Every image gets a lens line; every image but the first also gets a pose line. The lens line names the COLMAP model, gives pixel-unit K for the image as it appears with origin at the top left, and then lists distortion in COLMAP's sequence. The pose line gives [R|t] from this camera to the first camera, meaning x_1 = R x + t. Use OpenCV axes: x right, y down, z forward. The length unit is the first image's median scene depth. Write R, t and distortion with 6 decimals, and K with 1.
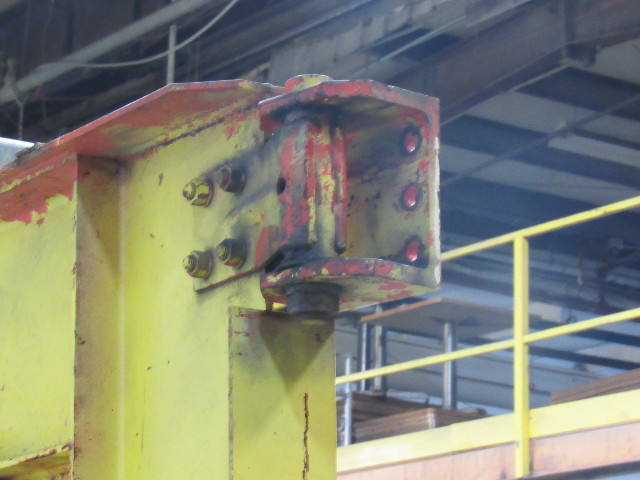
lens RADIAL K [[2334.6, 0, 320.0], [0, 2334.6, 240.0], [0, 0, 1]] dist [-0.224023, -2.135931]
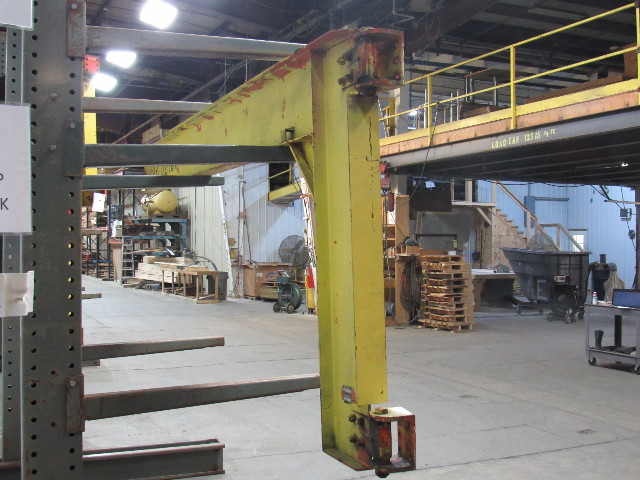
lens RADIAL K [[802.8, 0, 320.0], [0, 802.8, 240.0], [0, 0, 1]] dist [-0.032715, -0.037305]
pose [[0.981828, -0.016874, -0.189020, 0.124541], [0.060544, 0.971841, 0.227725, -0.030527], [0.179855, -0.235031, 0.955203, -0.206644]]
